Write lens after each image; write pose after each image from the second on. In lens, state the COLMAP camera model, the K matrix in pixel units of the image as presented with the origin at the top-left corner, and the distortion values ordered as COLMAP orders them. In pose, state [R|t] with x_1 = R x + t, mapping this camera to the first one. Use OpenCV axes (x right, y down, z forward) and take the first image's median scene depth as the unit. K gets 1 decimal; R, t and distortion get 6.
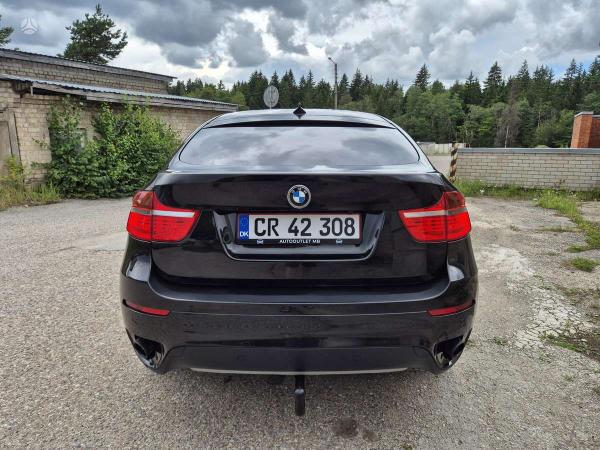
lens RADIAL K [[400.7, 0, 298.9], [0, 400.7, 228.0], [0, 0, 1]] dist [0.057968, -0.057469]
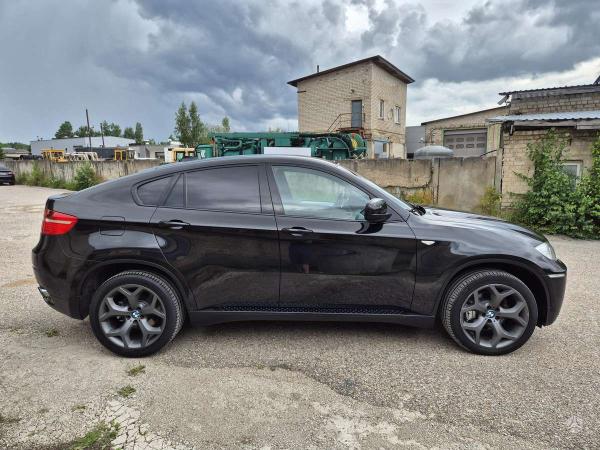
lens RADIAL K [[400.7, 0, 297.7], [0, 400.7, 223.7], [0, 0, 1]] dist [0.057968, -0.057469]
pose [[-0.004438, 0.134279, -0.990934, 0.445600], [-0.206954, 0.969367, 0.132283, -0.101880], [0.978341, 0.205664, 0.023487, 0.413005]]
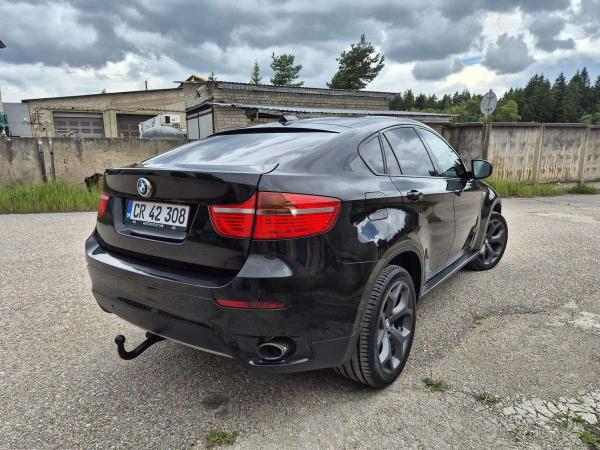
lens RADIAL K [[400.7, 0, 300.9], [0, 400.7, 228.8], [0, 0, 1]] dist [0.057968, -0.057469]
pose [[0.818932, 0.097262, -0.565589, 0.195428], [-0.115044, 0.993351, 0.004247, -0.002093], [0.562241, 0.061589, 0.824677, 0.042595]]
